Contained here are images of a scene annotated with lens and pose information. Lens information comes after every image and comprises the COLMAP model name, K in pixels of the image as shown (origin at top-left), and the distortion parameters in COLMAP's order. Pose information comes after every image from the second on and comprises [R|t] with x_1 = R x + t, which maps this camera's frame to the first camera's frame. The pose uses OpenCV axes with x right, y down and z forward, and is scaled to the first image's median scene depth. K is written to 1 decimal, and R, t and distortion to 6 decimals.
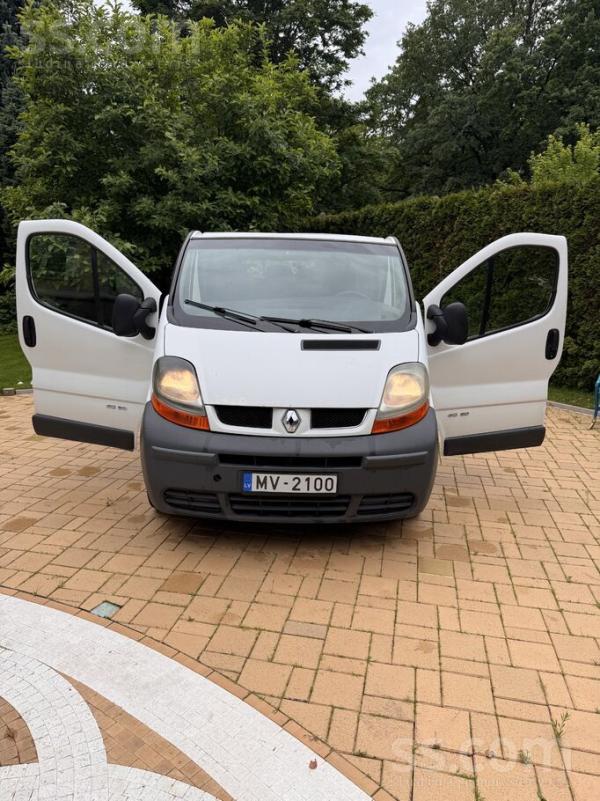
lens RADIAL K [[570.1, 0, 300.0], [0, 570.1, 400.5], [0, 0, 1]] dist [0.062084, -0.090948]
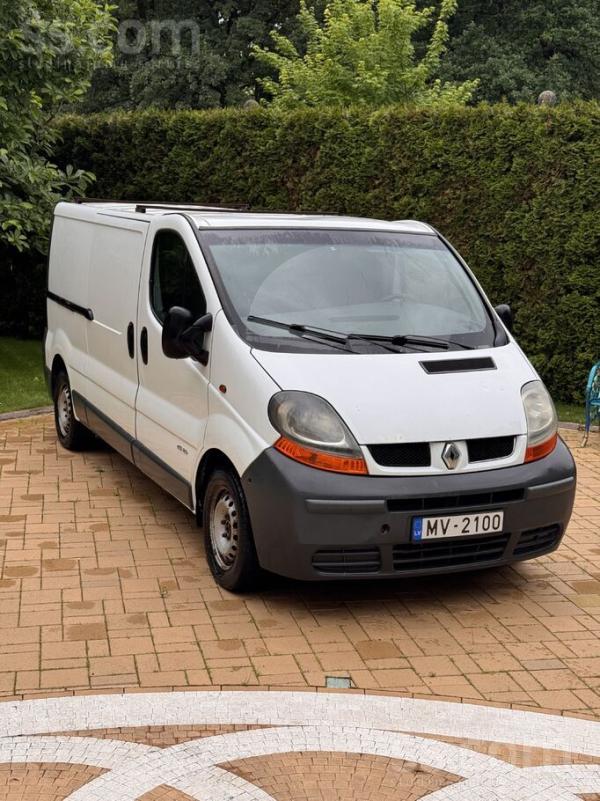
lens RADIAL K [[1130.4, 0, 296.6], [0, 1130.4, 400.2], [0, 0, 1]] dist [0.194469, -0.745477]
pose [[0.911787, -0.064664, 0.405541, -0.940248], [0.076534, 0.996981, -0.013104, -0.045060], [-0.403469, 0.042985, 0.913983, -0.516793]]
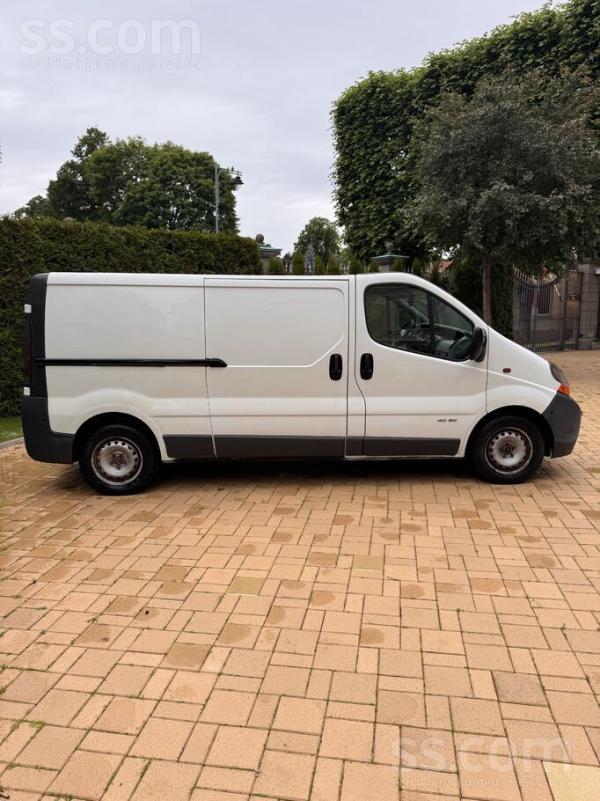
lens RADIAL K [[570.1, 0, 300.0], [0, 570.1, 400.5], [0, 0, 1]] dist [0.062084, -0.090948]
pose [[-0.042849, -0.175844, 0.983485, -1.858841], [0.222809, 0.957916, 0.180979, -0.432917], [-0.973920, 0.226884, -0.001866, 1.790667]]
